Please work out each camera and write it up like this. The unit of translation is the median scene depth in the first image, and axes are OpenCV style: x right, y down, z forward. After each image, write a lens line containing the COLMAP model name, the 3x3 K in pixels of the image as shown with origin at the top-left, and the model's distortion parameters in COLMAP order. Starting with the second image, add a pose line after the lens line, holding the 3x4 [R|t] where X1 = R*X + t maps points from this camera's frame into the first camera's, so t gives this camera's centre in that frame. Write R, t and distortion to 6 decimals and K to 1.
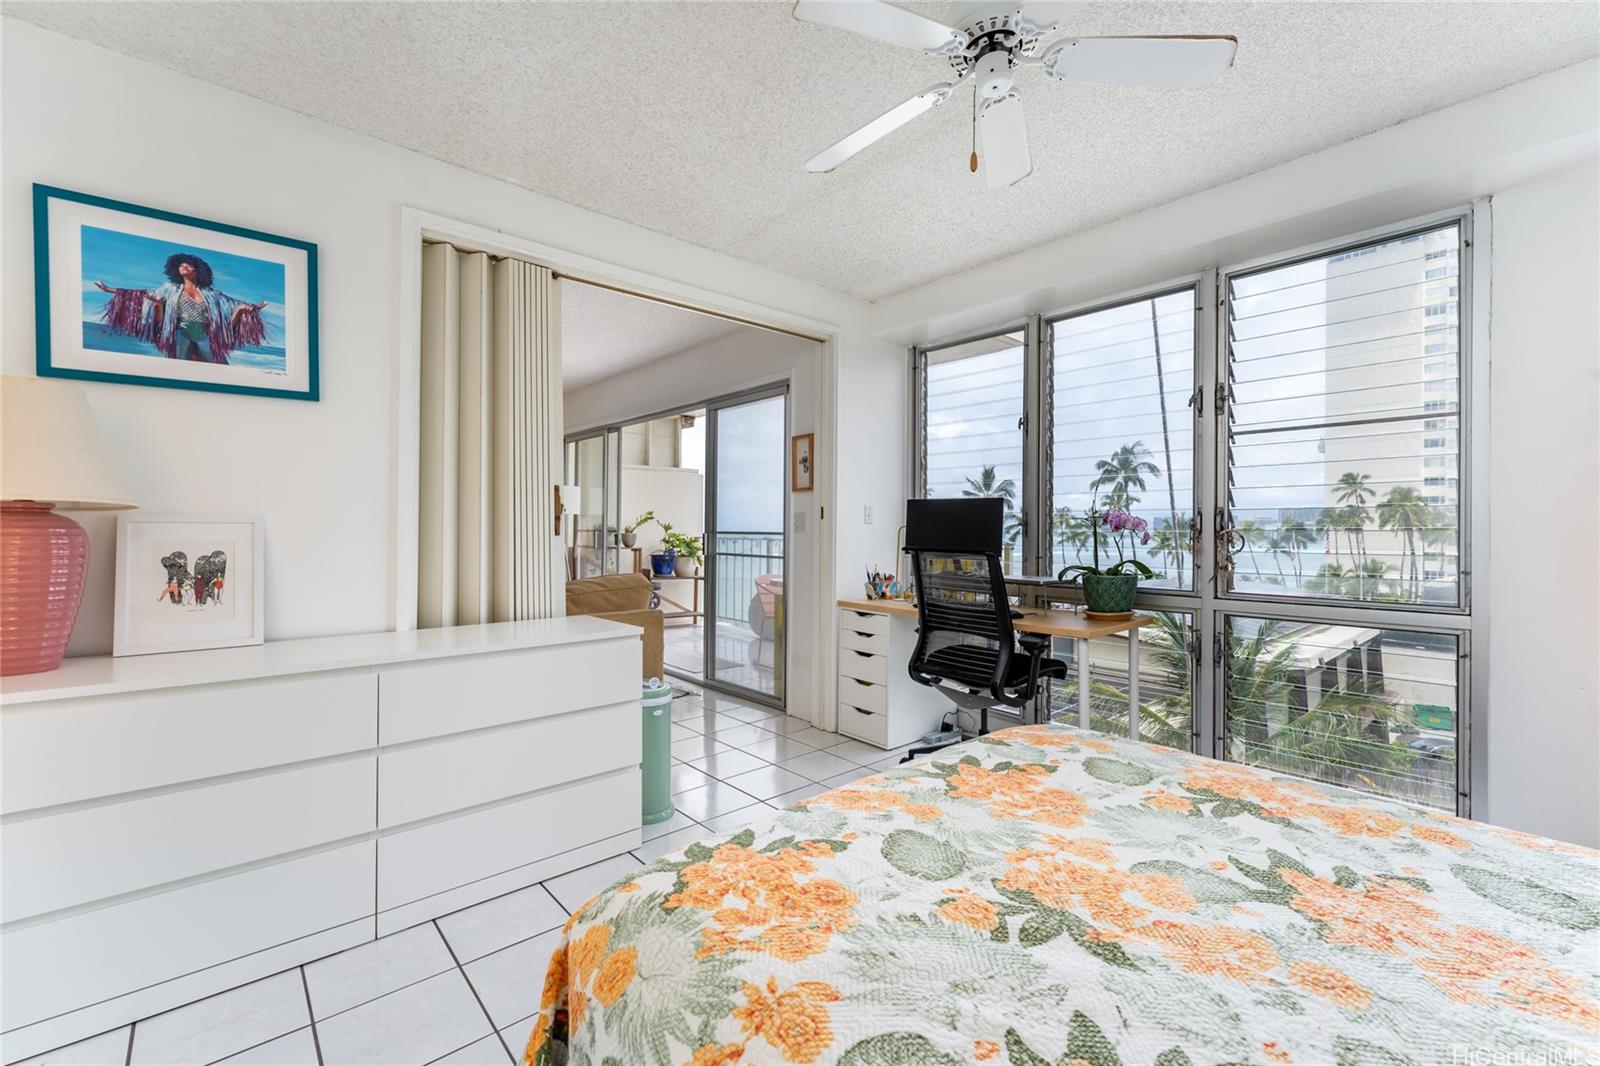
lens RADIAL K [[663.4, 0, 800.0], [0, 663.4, 533.0], [0, 0, 1]] dist [0.000845, 0.000041]
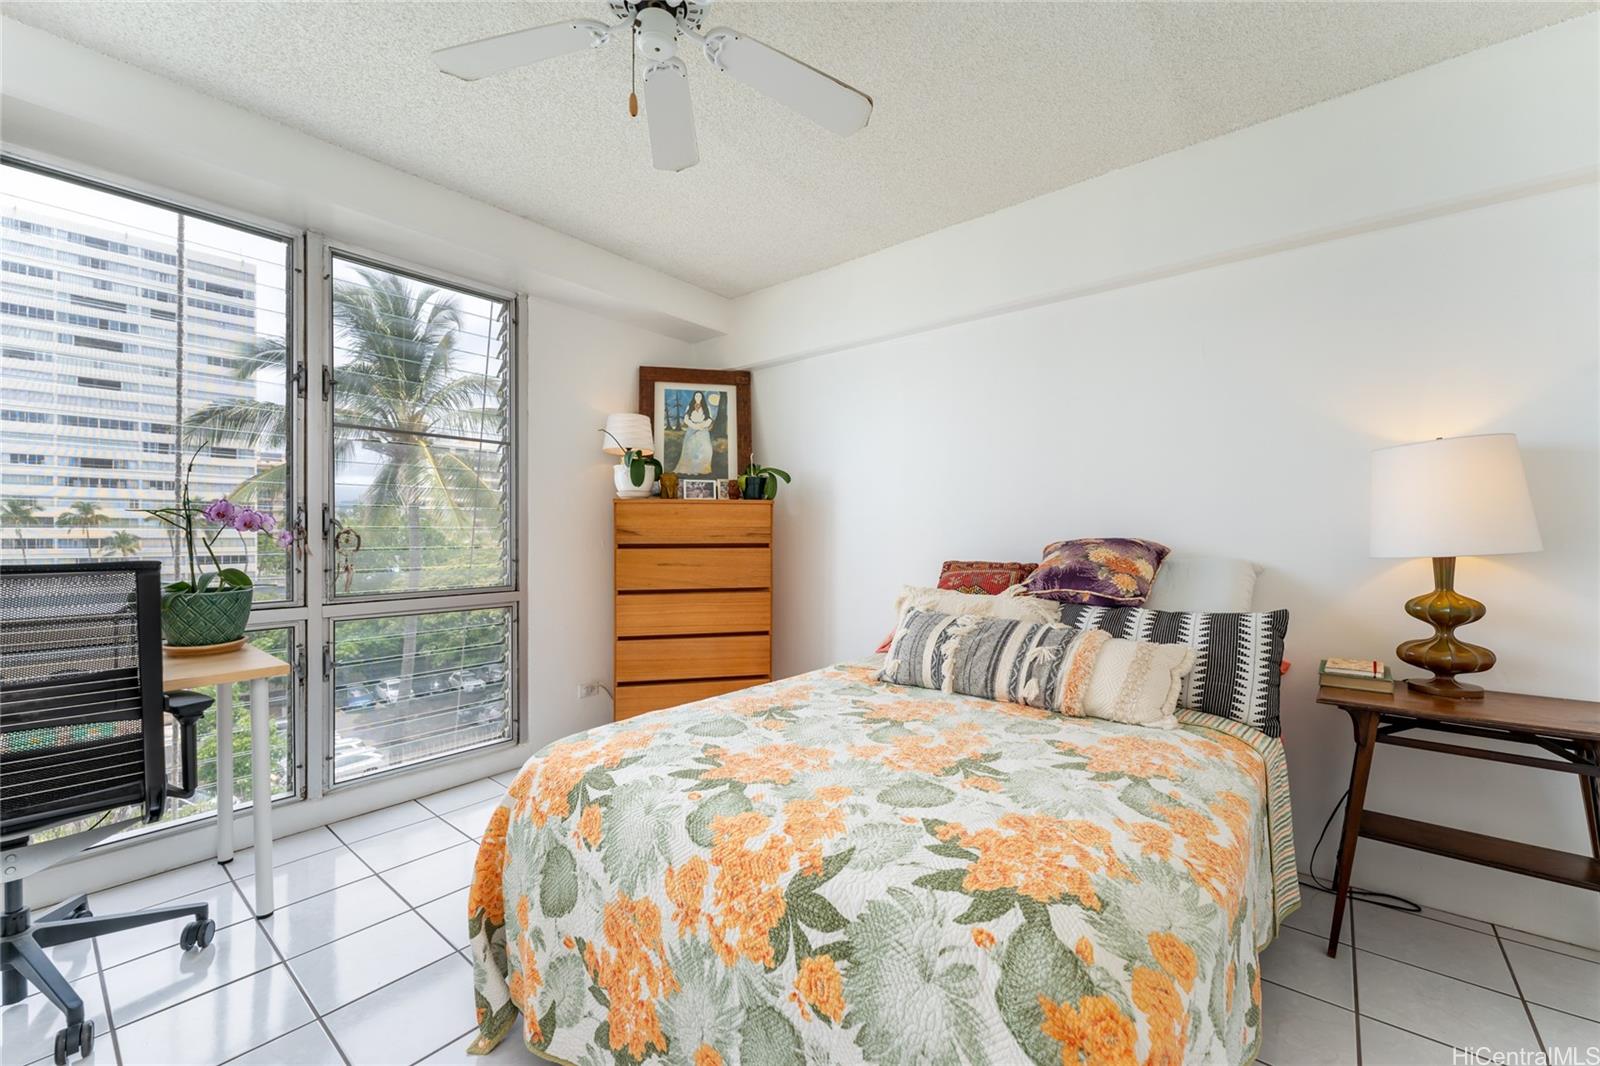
lens RADIAL K [[650.7, 0, 799.9], [0, 650.7, 538.2], [0, 0, 1]] dist [0.000503, 0.000039]
pose [[-0.159275, -0.009990, 0.987184, -0.878132], [0.003917, 0.999935, 0.010751, 0.003823], [-0.987227, 0.005579, -0.159225, 1.295810]]
